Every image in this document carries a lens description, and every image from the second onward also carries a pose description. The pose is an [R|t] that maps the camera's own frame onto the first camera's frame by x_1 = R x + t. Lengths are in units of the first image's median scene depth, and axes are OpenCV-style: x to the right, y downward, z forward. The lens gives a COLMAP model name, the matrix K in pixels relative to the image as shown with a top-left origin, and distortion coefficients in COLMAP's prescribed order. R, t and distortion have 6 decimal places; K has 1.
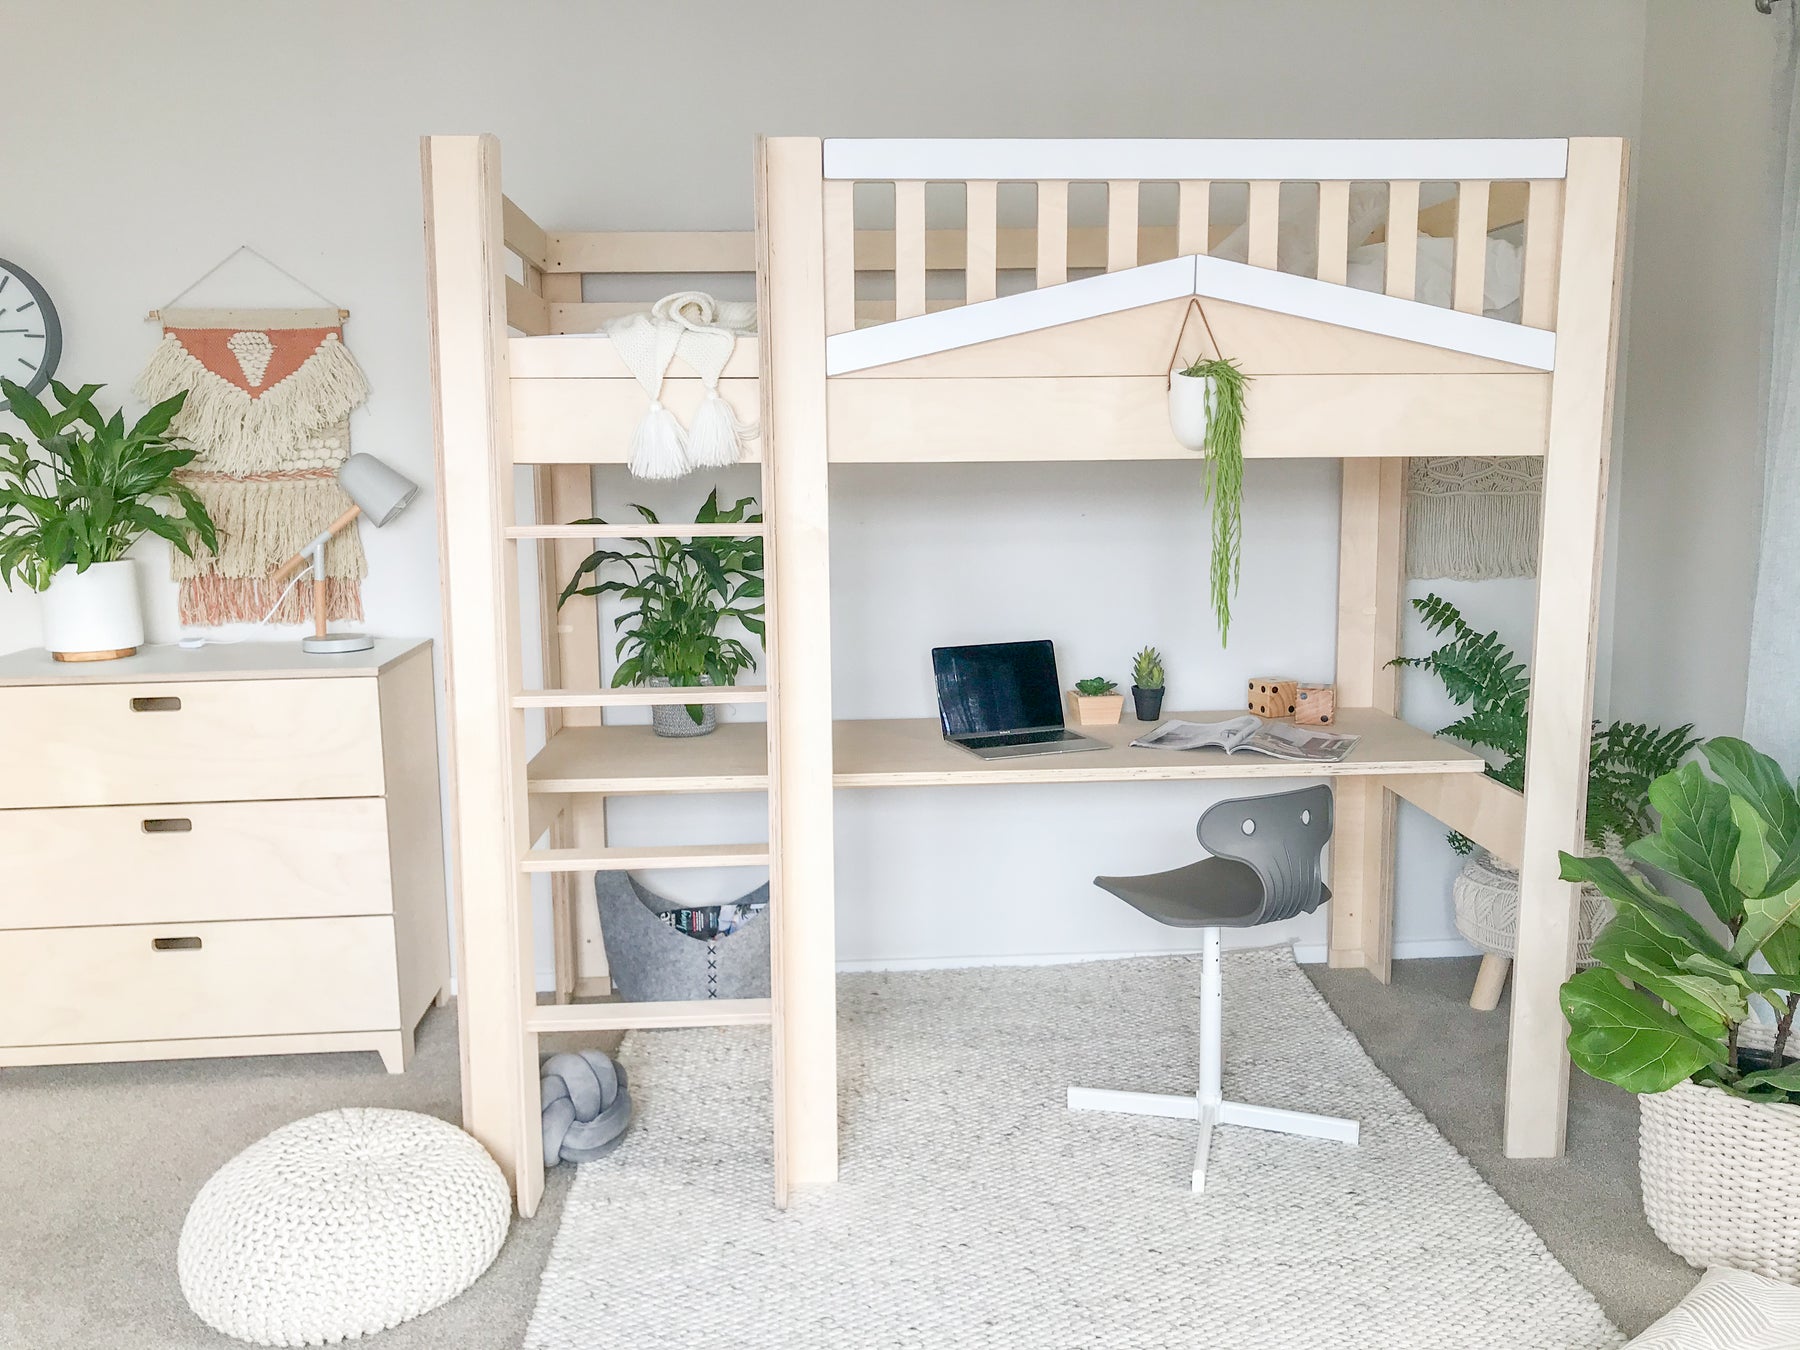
lens RADIAL K [[1478.1, 0, 856.7], [0, 1478.1, 684.6], [0, 0, 1]] dist [0.045239, -0.002732]
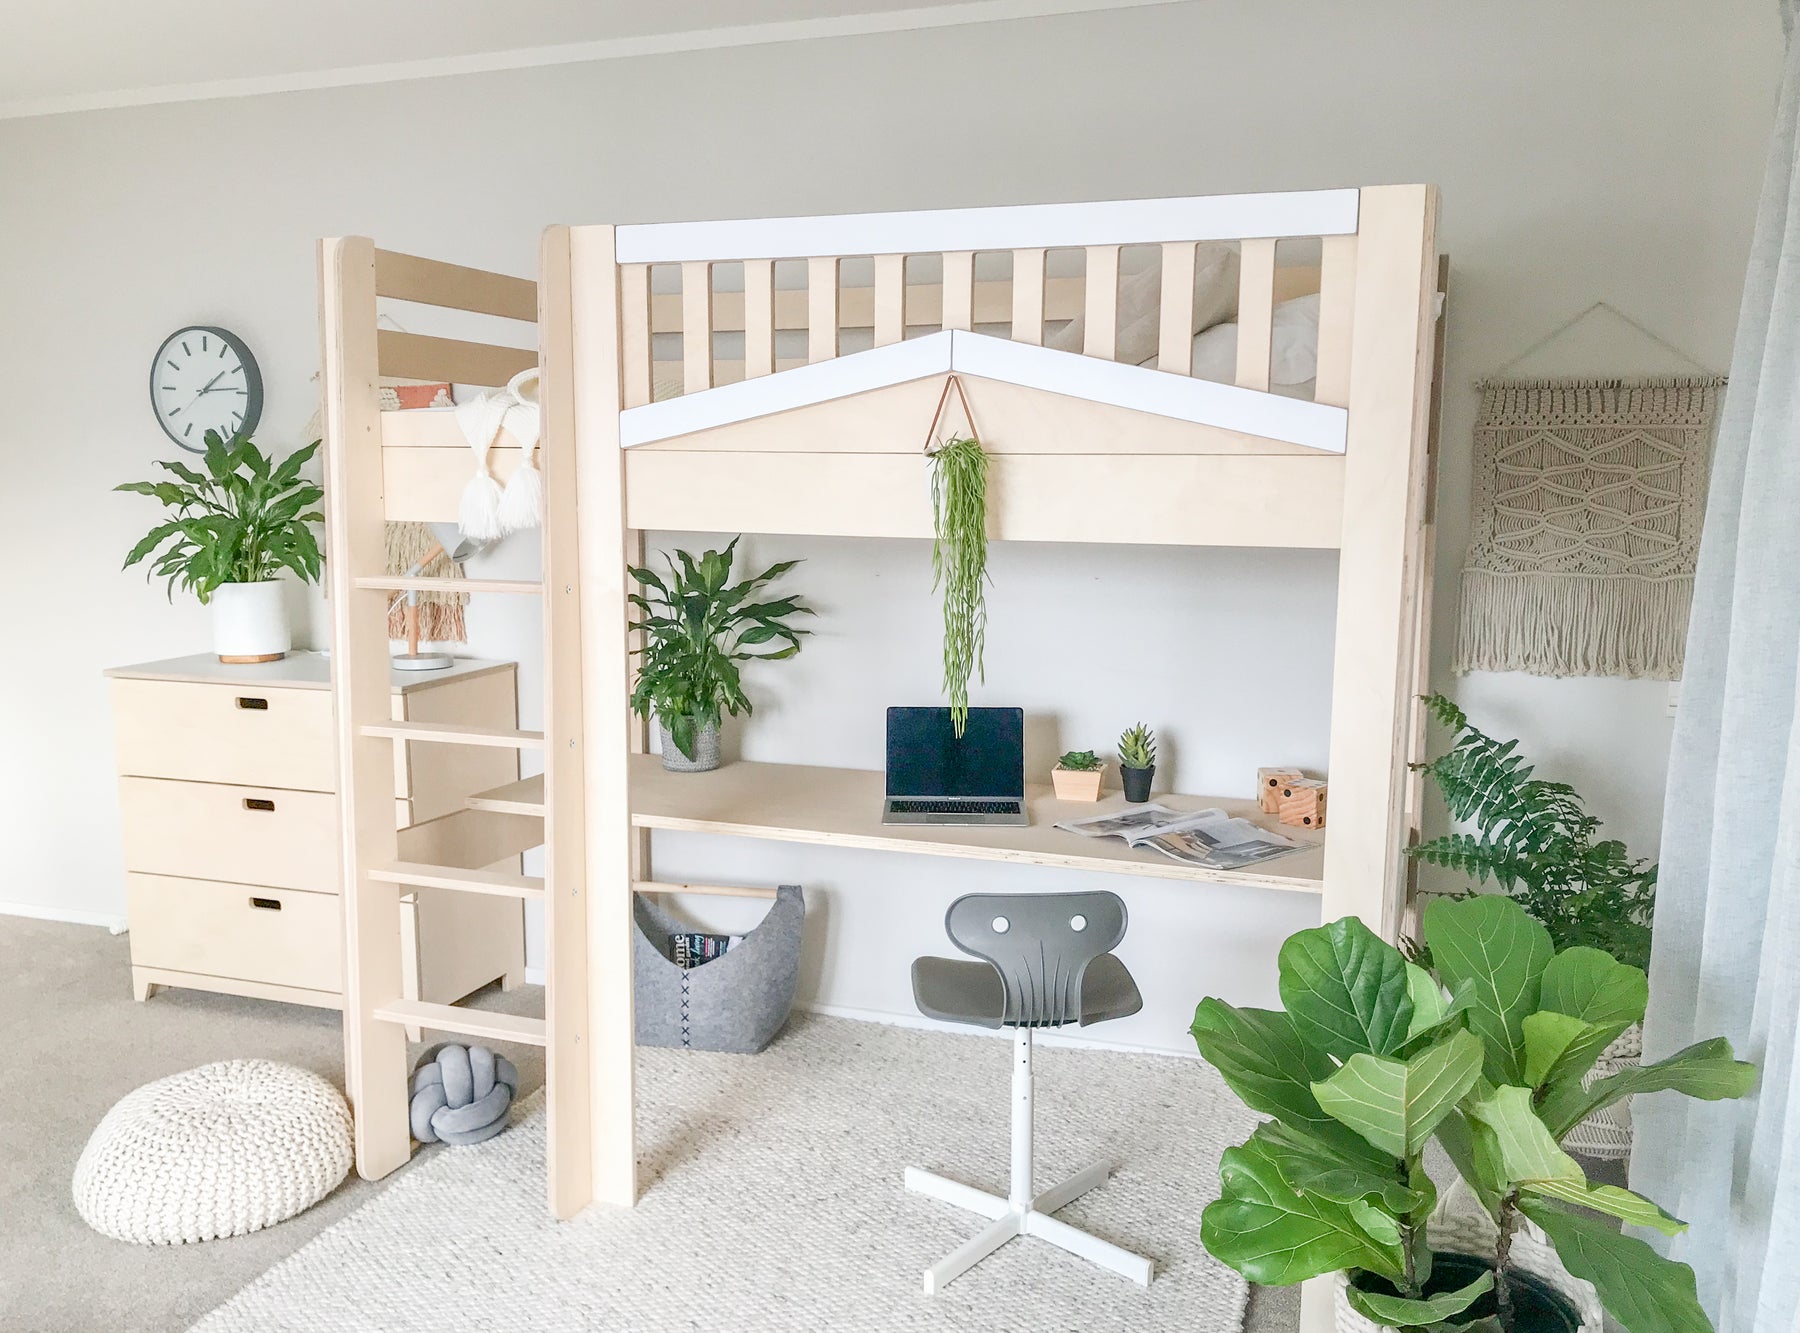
lens RADIAL K [[1500.1, 0, 899.9], [0, 1500.1, 711.5], [0, 0, 1]] dist [0.038665, -0.001557]
pose [[0.929662, 0.078969, -0.359852, 0.558851], [-0.074883, 0.996871, 0.025307, -0.063454], [0.360724, 0.003420, 0.932666, 0.078156]]
